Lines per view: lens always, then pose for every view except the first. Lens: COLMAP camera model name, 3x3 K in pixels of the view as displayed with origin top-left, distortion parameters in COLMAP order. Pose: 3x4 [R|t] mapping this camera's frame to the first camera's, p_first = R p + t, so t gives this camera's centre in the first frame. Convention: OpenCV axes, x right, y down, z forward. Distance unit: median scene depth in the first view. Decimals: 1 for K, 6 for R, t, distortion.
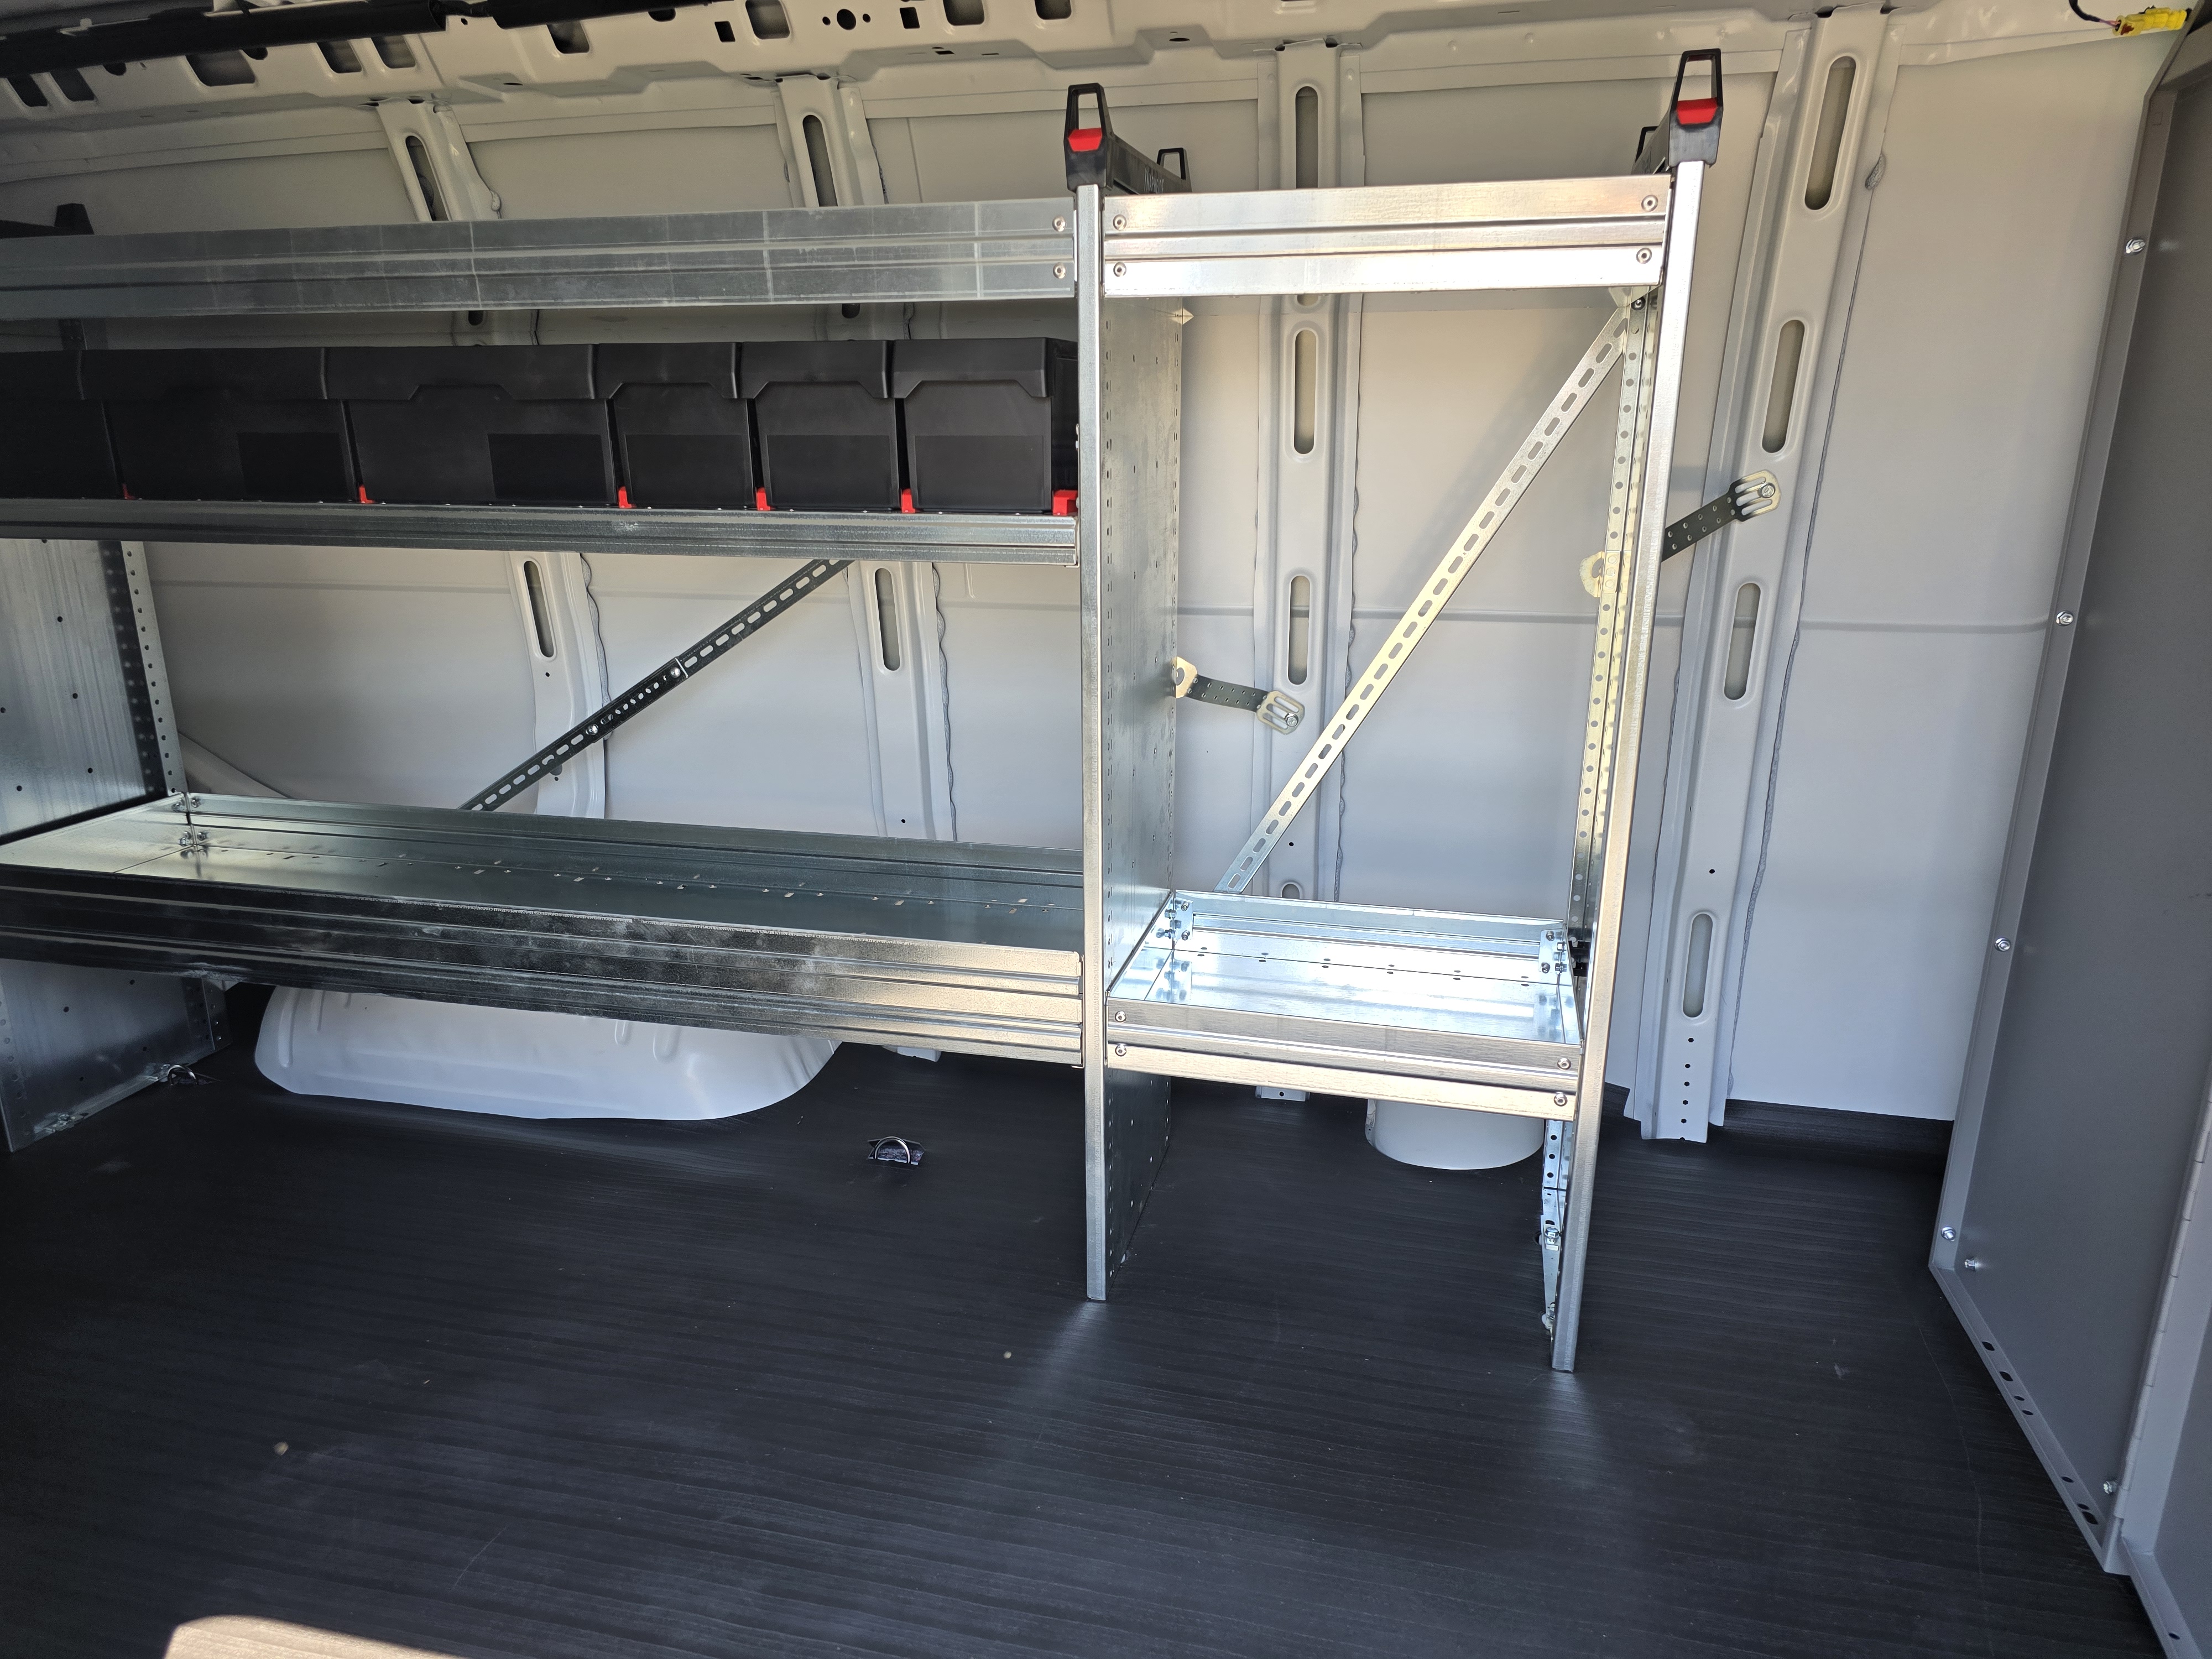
lens RADIAL K [[1471.0, 0, 1076.0], [0, 1471.0, 841.2], [0, 0, 1]] dist [0.054465, -0.058680]
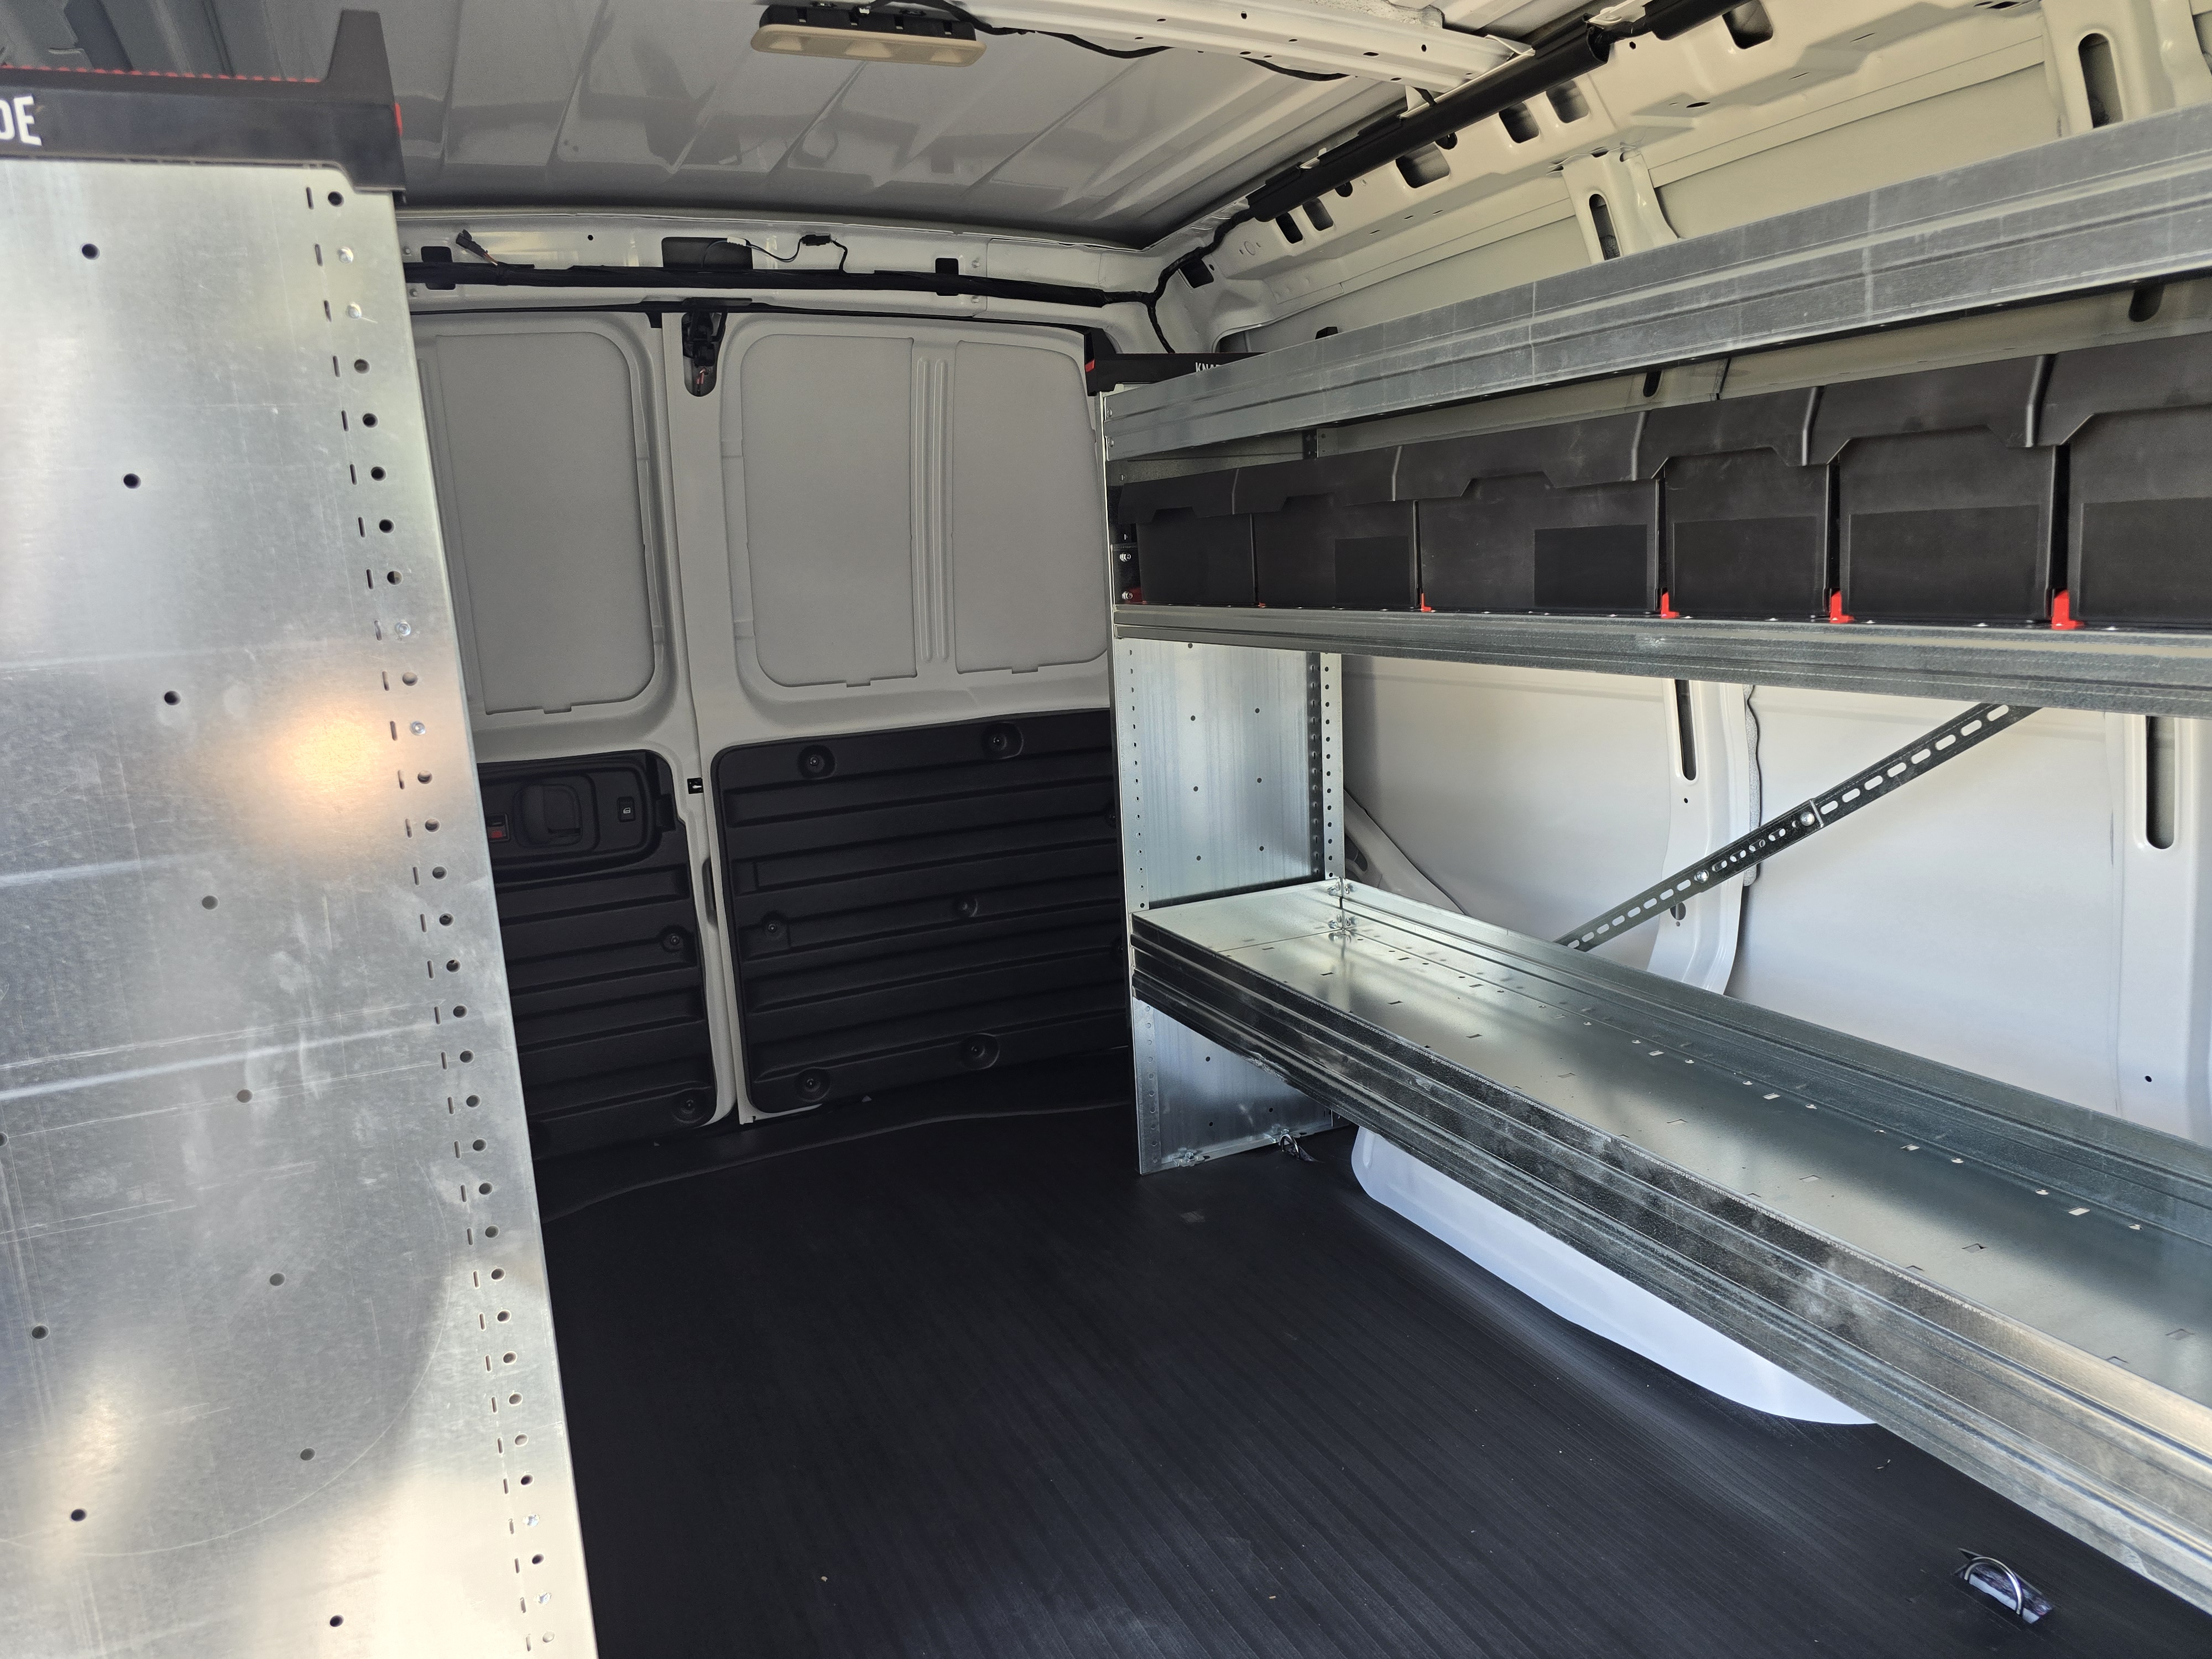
lens RADIAL K [[1471.0, 0, 1076.0], [0, 1471.0, 841.2], [0, 0, 1]] dist [0.054465, -0.058680]
pose [[0.617376, 0.122976, -0.776996, 0.108070], [-0.157795, 0.986990, 0.030834, -0.077820], [0.770680, 0.103570, 0.628749, 0.265543]]
